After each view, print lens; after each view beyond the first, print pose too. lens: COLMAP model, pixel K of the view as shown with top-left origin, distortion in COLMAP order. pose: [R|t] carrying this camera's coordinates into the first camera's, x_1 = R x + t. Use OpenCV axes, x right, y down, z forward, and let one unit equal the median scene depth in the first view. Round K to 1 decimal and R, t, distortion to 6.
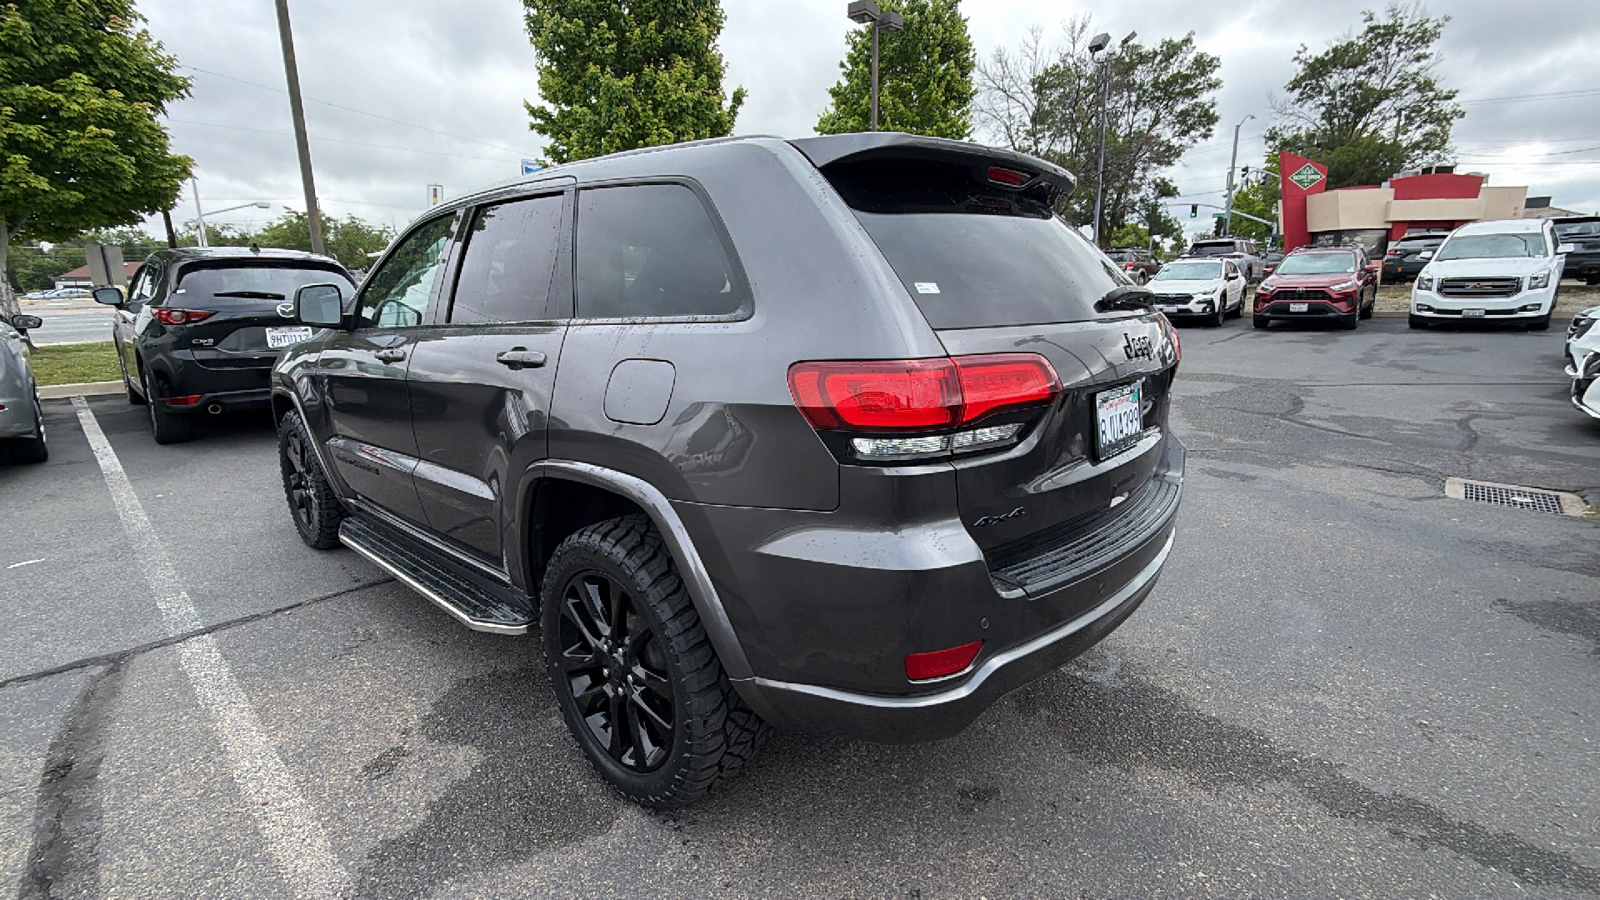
lens RADIAL K [[729.4, 0, 799.0], [0, 729.4, 445.4], [0, 0, 1]] dist [0.002830, -0.002194]
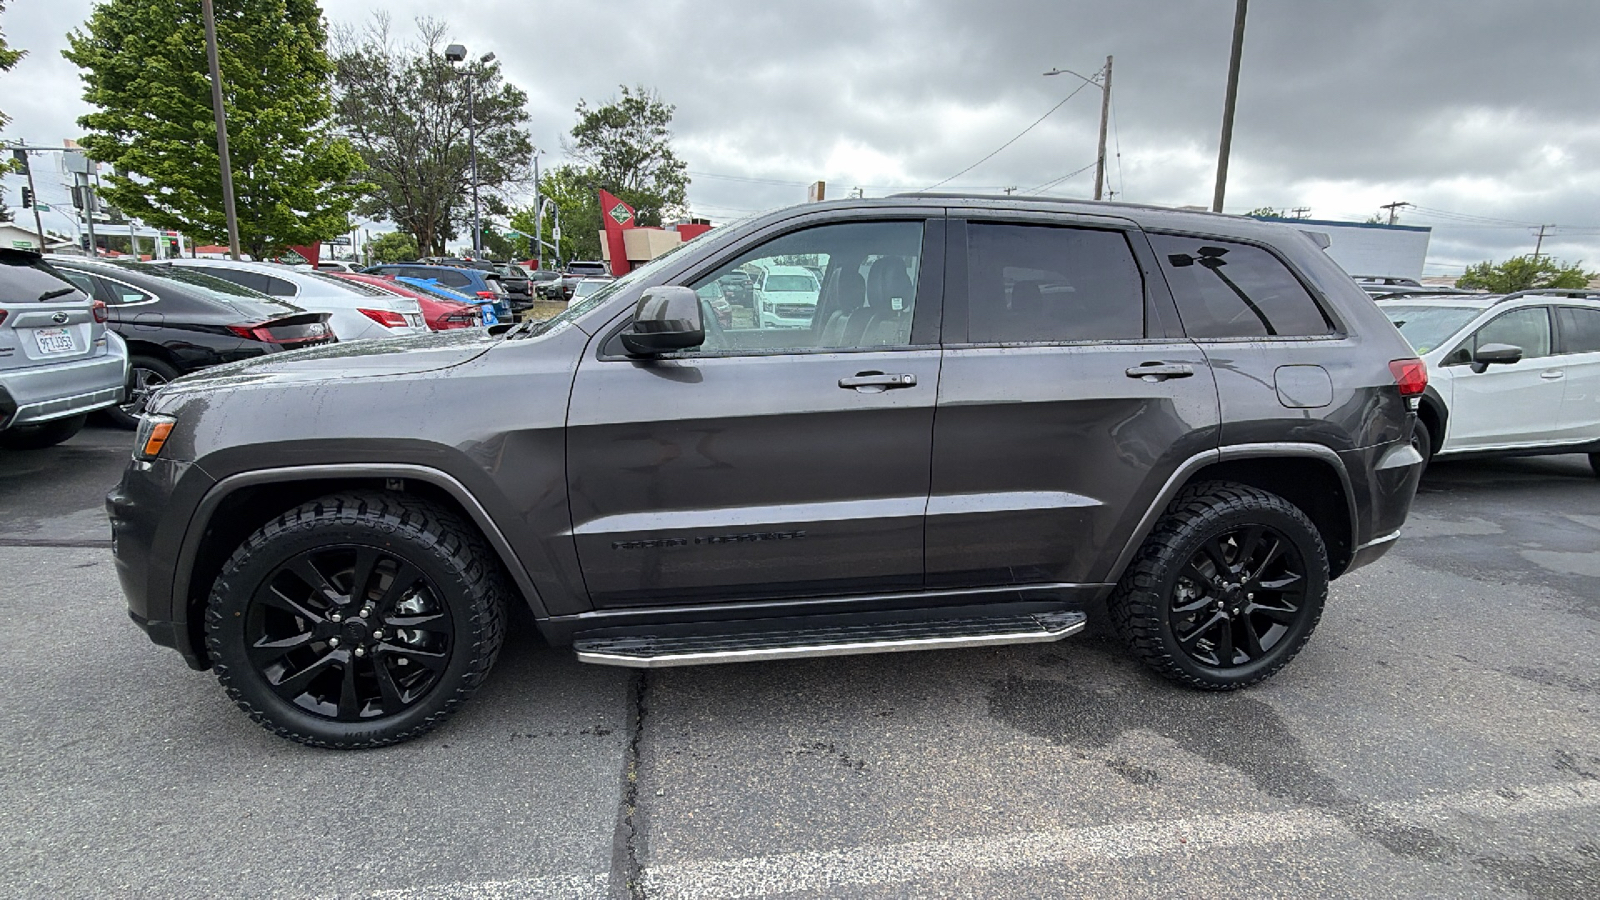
lens RADIAL K [[729.4, 0, 797.2], [0, 729.4, 448.0], [0, 0, 1]] dist [0.002830, -0.002194]
pose [[0.605103, -0.124395, 0.786369, -0.168805], [0.134016, 0.989539, 0.053410, -0.013932], [-0.784787, 0.073068, 0.615443, 0.074746]]
